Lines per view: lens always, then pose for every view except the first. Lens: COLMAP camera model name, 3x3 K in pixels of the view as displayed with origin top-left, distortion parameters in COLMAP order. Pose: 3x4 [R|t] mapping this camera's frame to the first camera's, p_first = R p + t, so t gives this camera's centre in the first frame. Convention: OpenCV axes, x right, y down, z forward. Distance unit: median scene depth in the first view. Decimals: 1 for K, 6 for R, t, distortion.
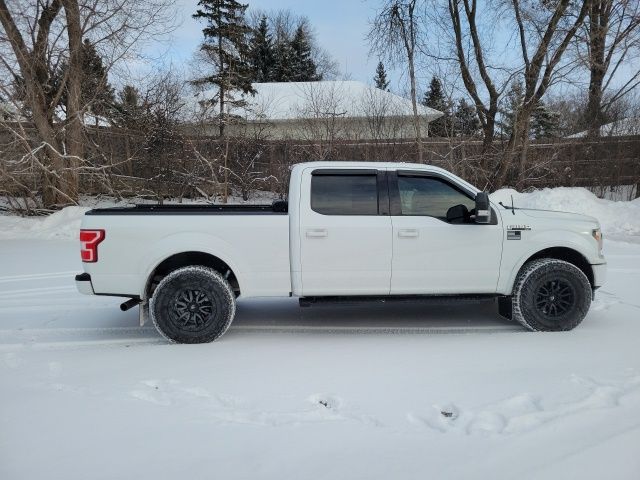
lens RADIAL K [[473.5, 0, 319.7], [0, 473.5, 241.9], [0, 0, 1]] dist [0.044616, -0.001979]
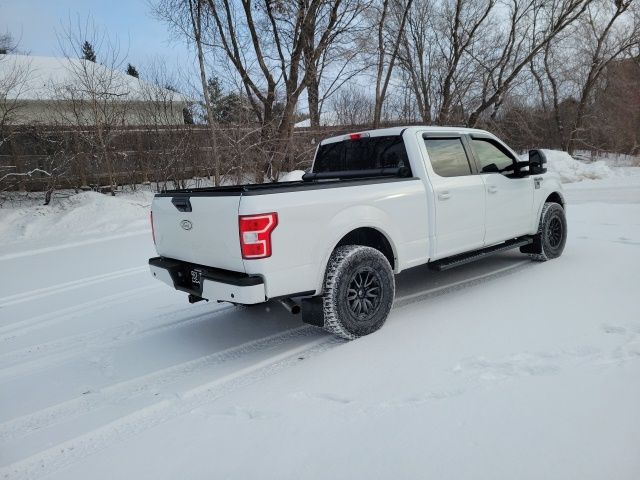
lens RADIAL K [[477.5, 0, 318.5], [0, 477.5, 228.0], [0, 0, 1]] dist [0.051879, -0.028410]
pose [[0.803064, -0.122364, 0.583195, -0.739045], [0.131818, 0.990922, 0.026398, -0.010640], [-0.581131, 0.055676, 0.811903, 0.301236]]
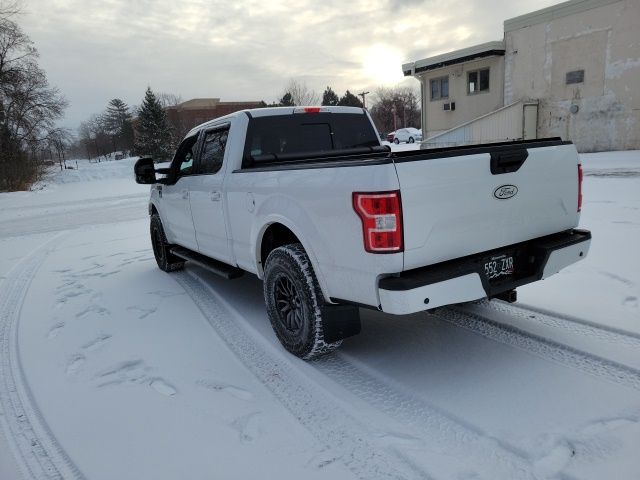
lens RADIAL K [[480.5, 0, 323.5], [0, 480.5, 239.9], [0, 0, 1]] dist [0.066399, -0.043371]
pose [[-0.447271, -0.112739, 0.887265, -0.854092], [0.183922, 0.959229, 0.214598, -0.123763], [-0.875283, 0.259171, -0.408300, 1.446673]]
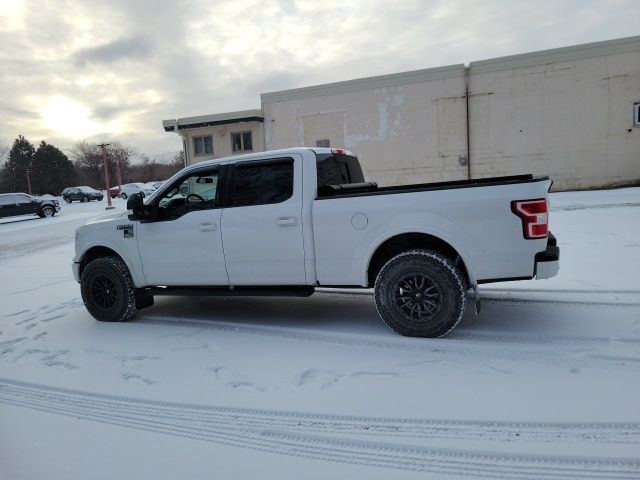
lens RADIAL K [[480.5, 0, 325.7], [0, 480.5, 228.1], [0, 0, 1]] dist [0.060909, -0.049203]
pose [[-0.874447, 0.037292, 0.483685, -0.534883], [0.140135, 0.973954, 0.178257, -0.191515], [-0.464440, 0.223658, -0.856897, 1.986675]]
